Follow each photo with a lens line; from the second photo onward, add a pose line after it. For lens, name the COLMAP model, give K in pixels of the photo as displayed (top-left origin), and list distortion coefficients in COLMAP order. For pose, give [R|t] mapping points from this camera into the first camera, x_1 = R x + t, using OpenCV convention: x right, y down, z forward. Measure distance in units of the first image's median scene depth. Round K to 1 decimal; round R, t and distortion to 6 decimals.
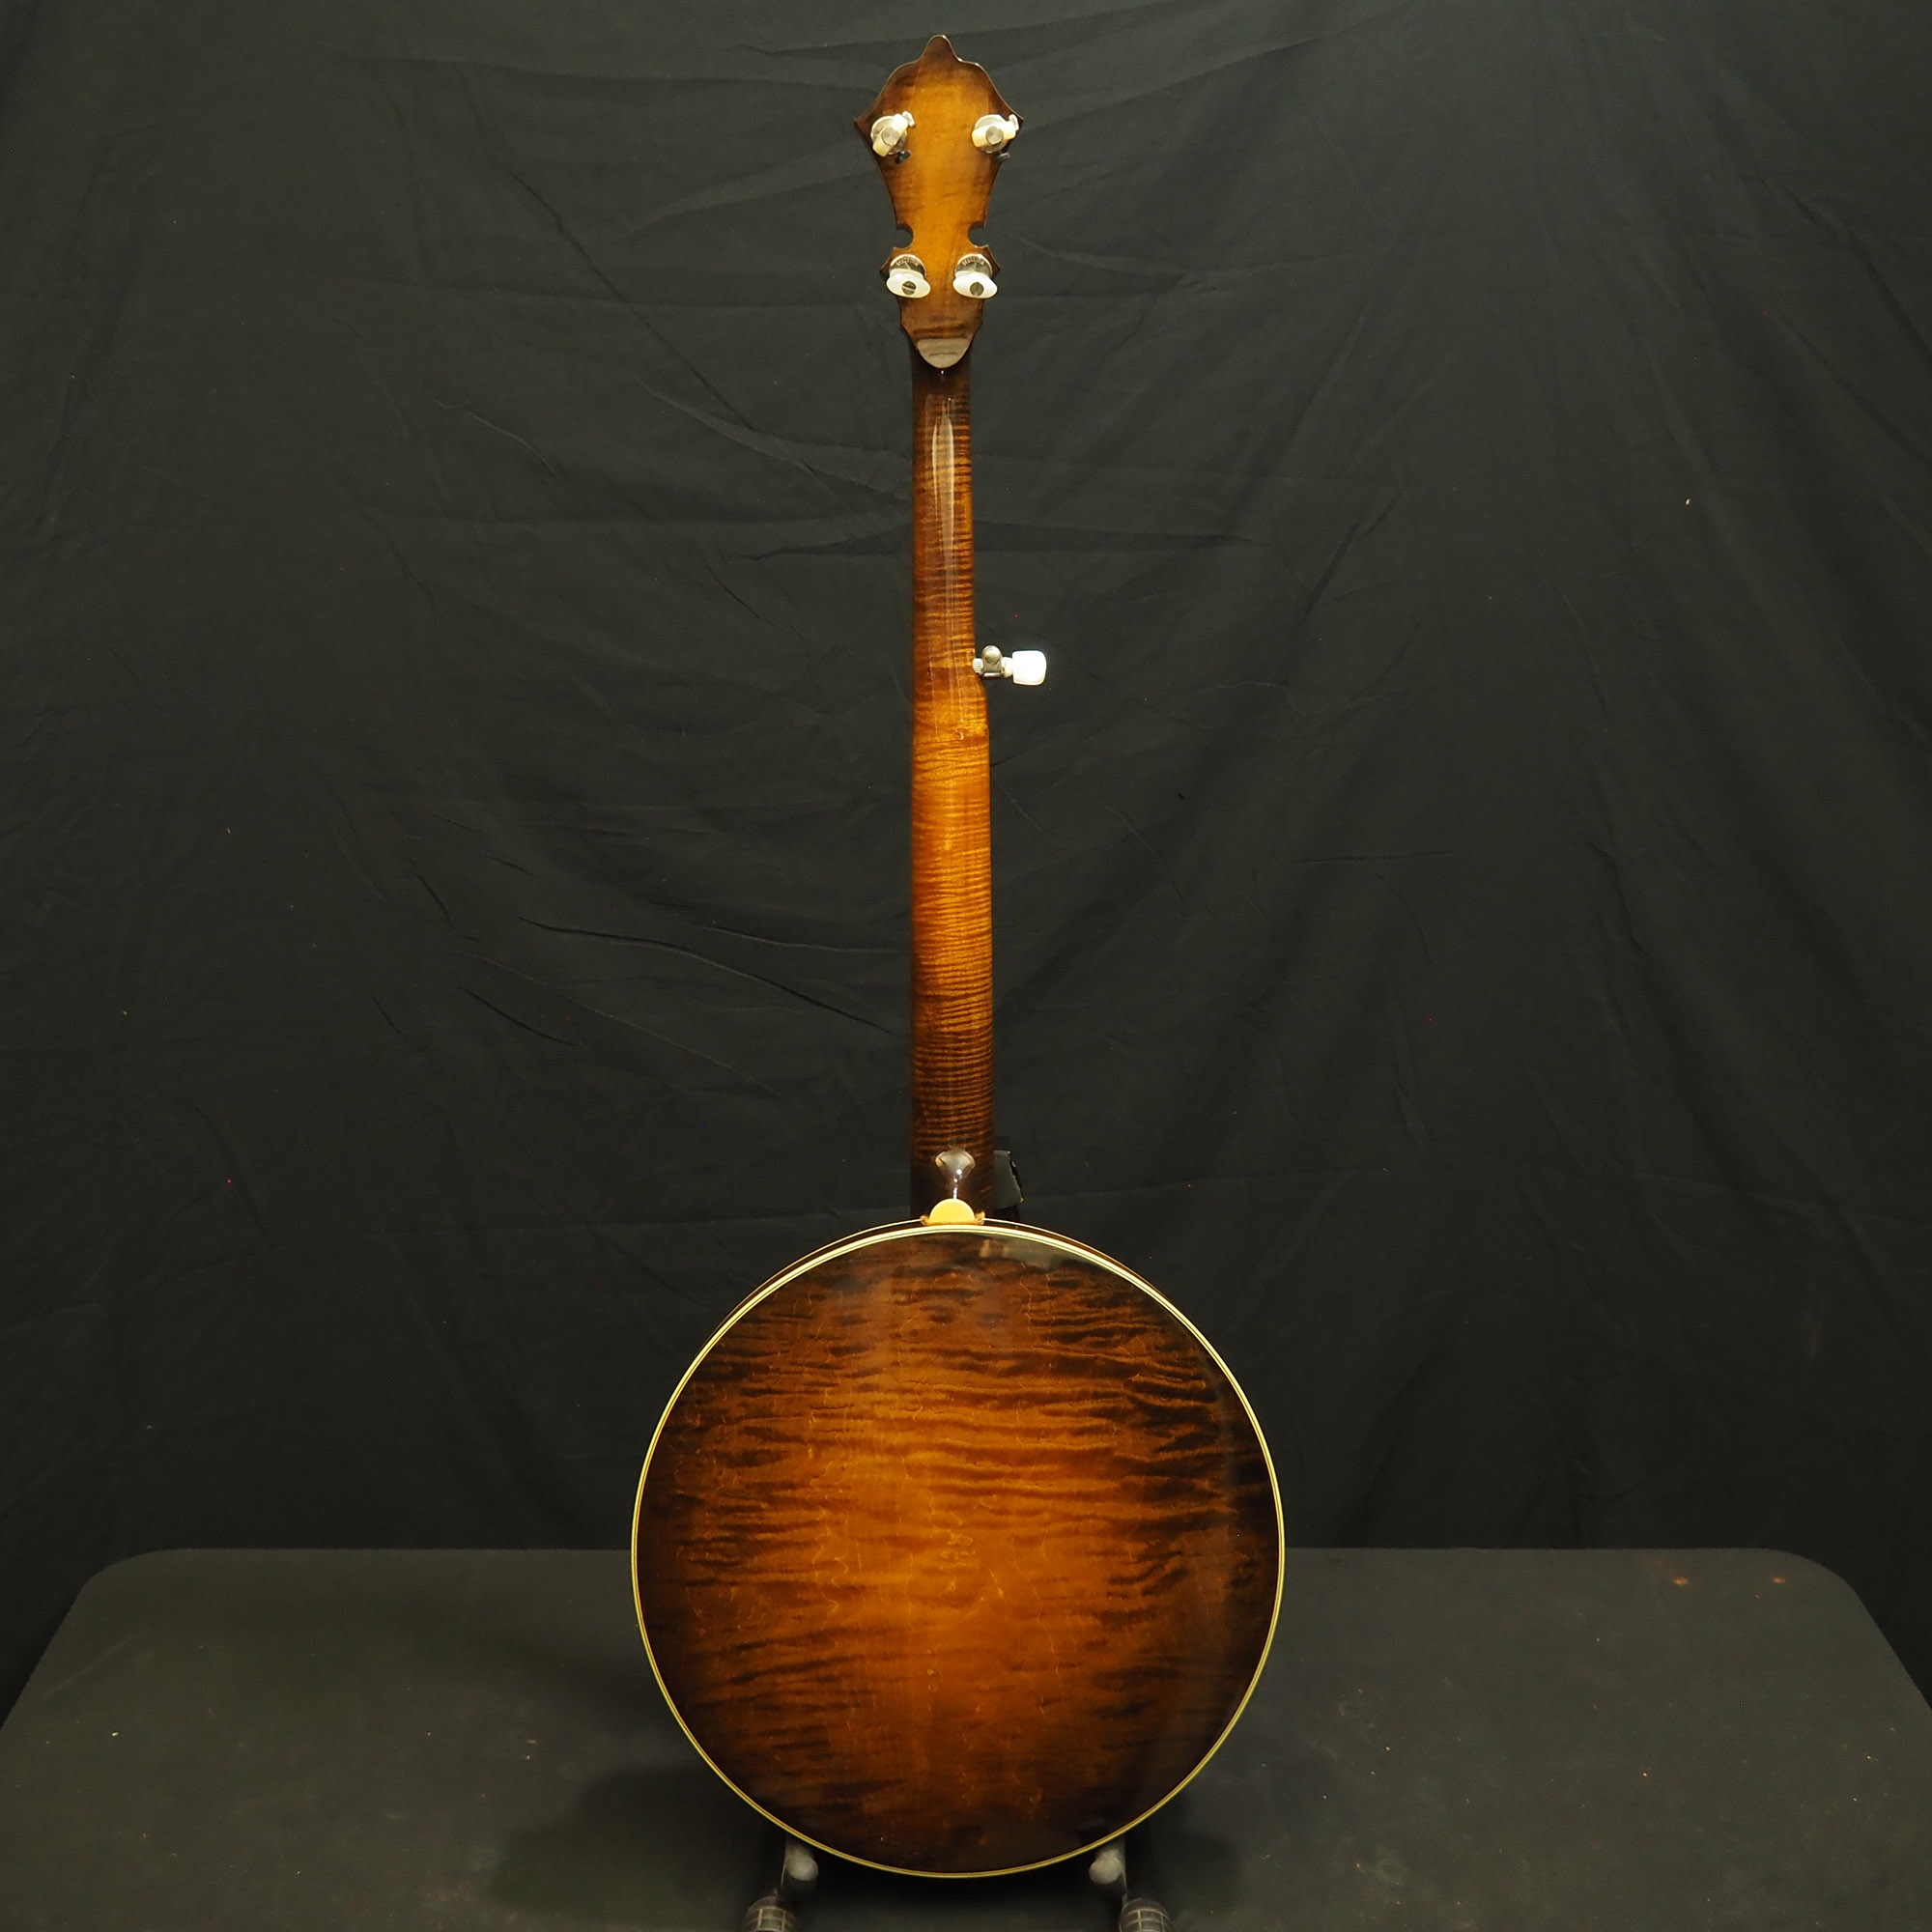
lens RADIAL K [[2526.9, 0, 944.6], [0, 2526.9, 994.1], [0, 0, 1]] dist [-0.022485, 0.000000]
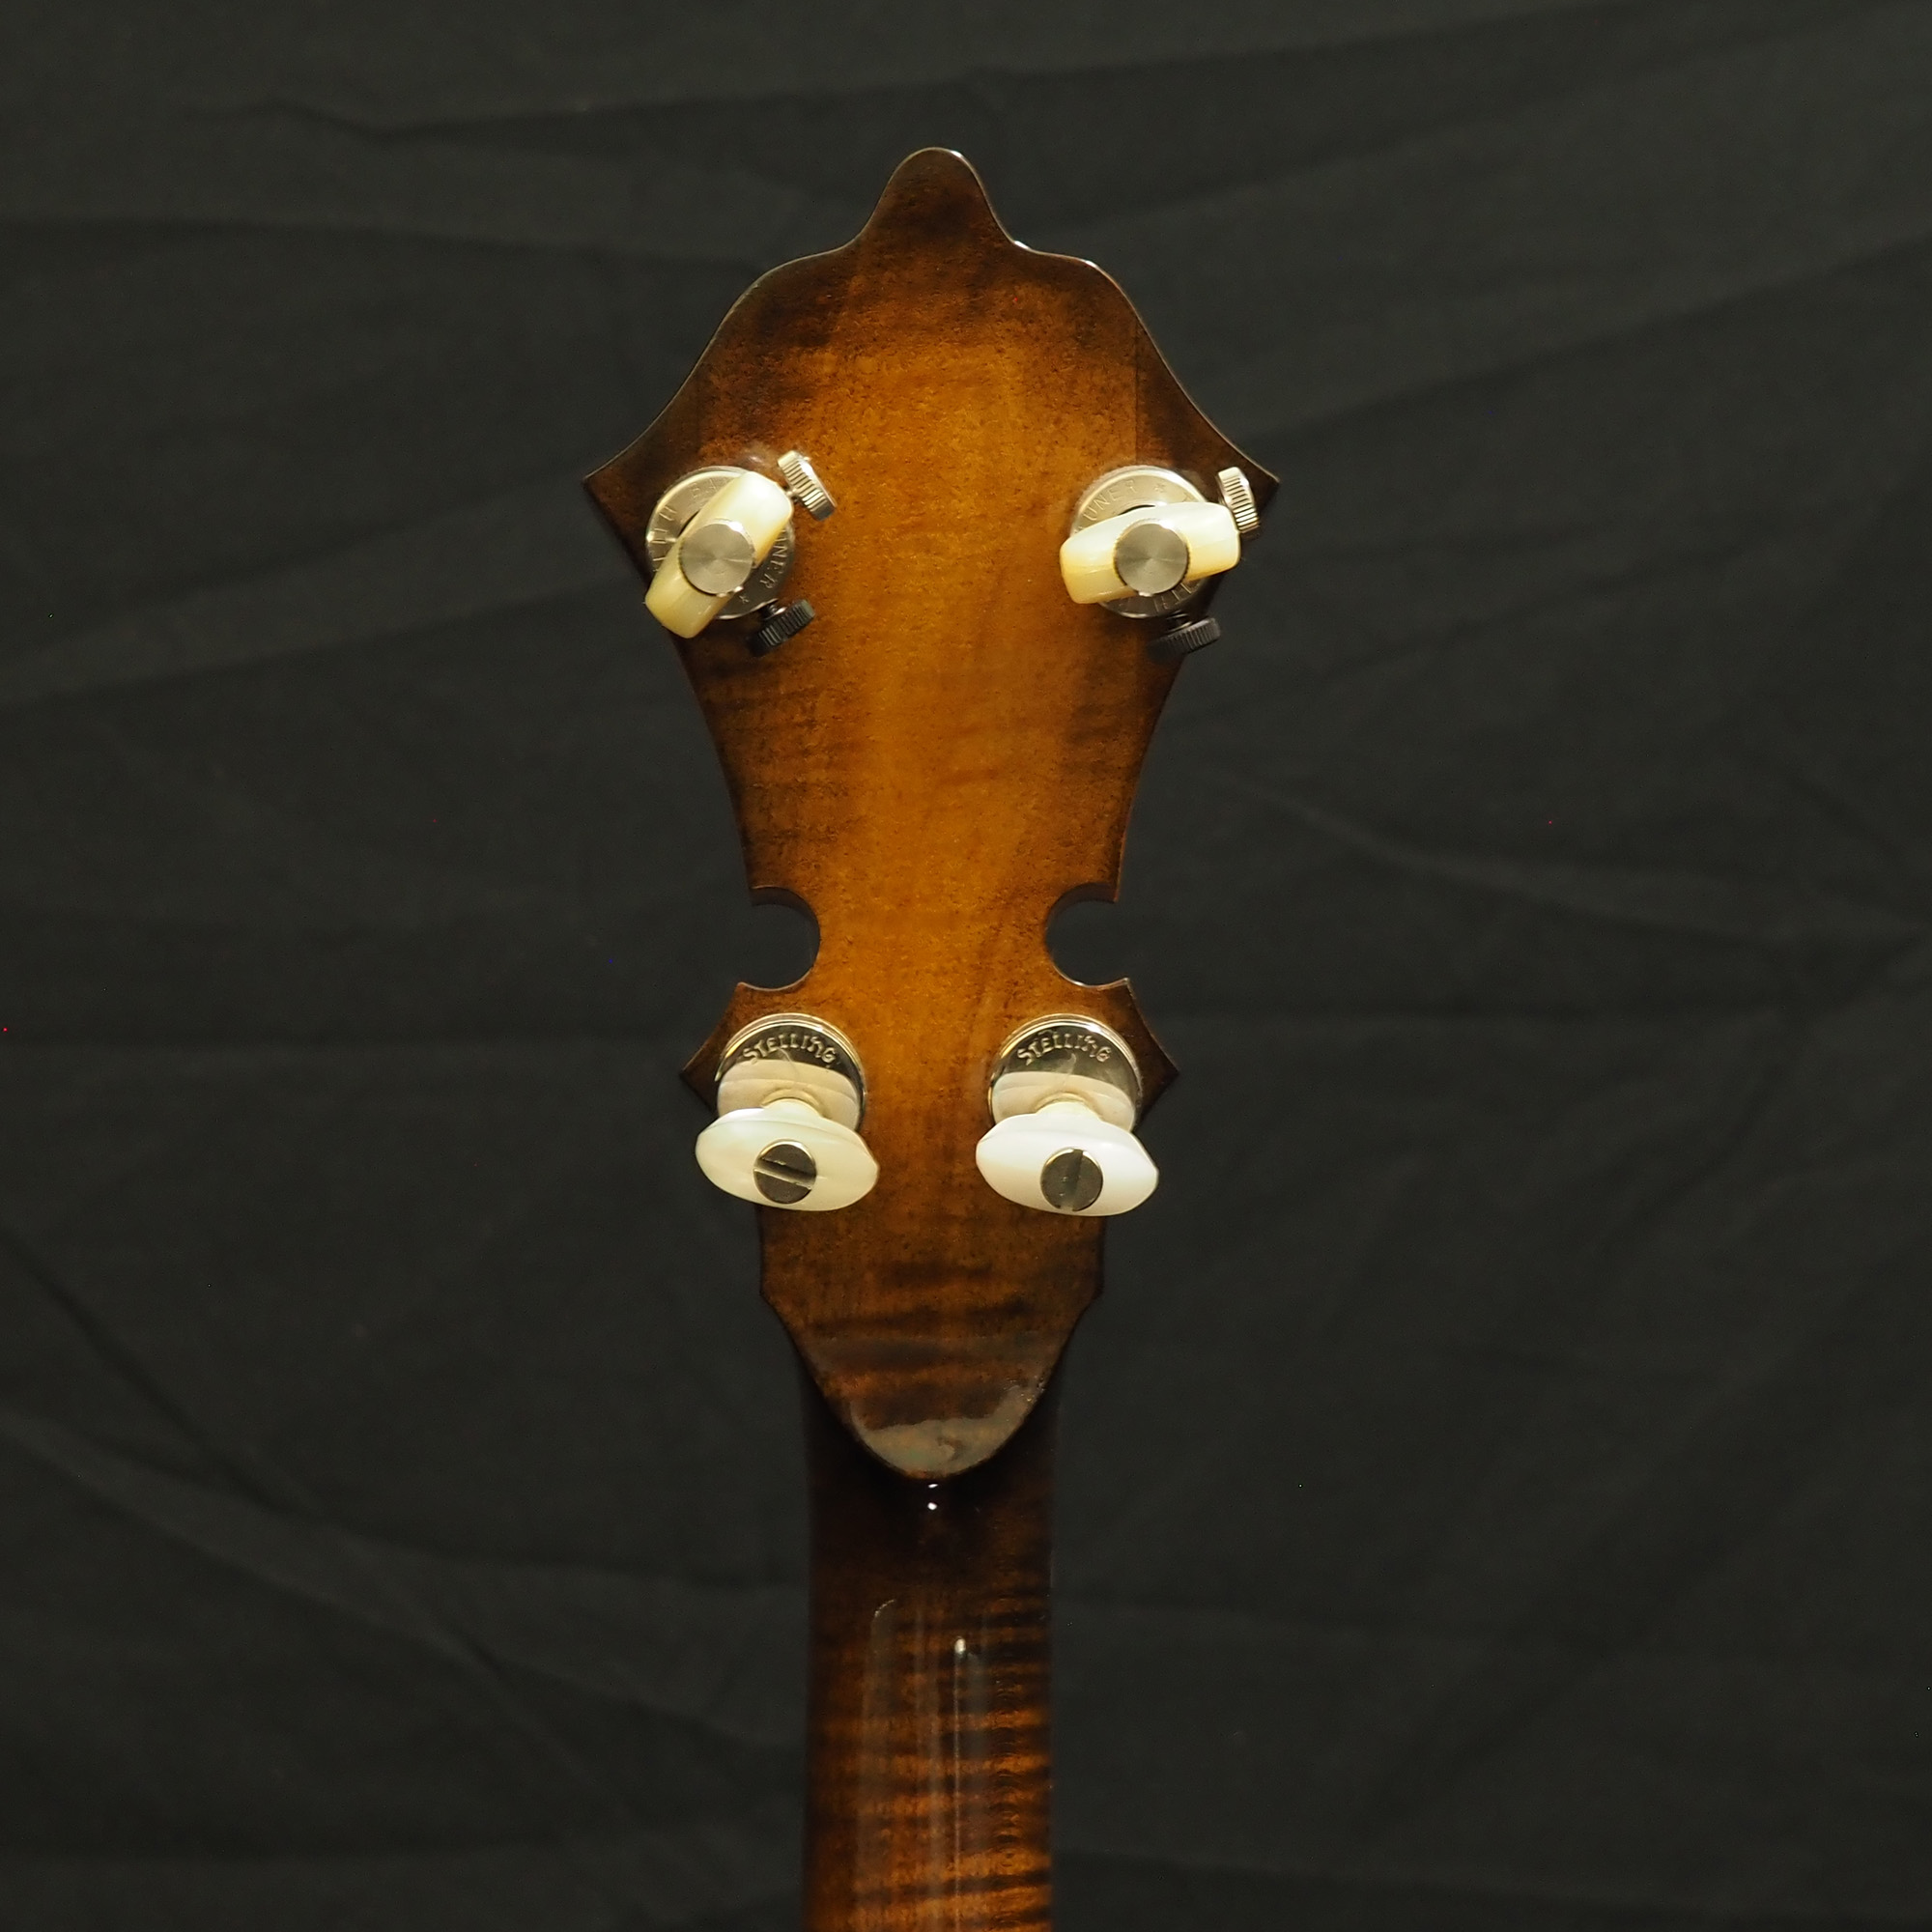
lens RADIAL K [[6330.9, 0, 971.5], [0, 6330.9, 955.1], [0, 0, 1]] dist [0.078861, 0.000000]
pose [[0.999194, 0.012357, -0.038180, 0.060263], [-0.019245, 0.982417, -0.185704, -0.443185], [0.035214, 0.186289, 0.981864, 0.960697]]
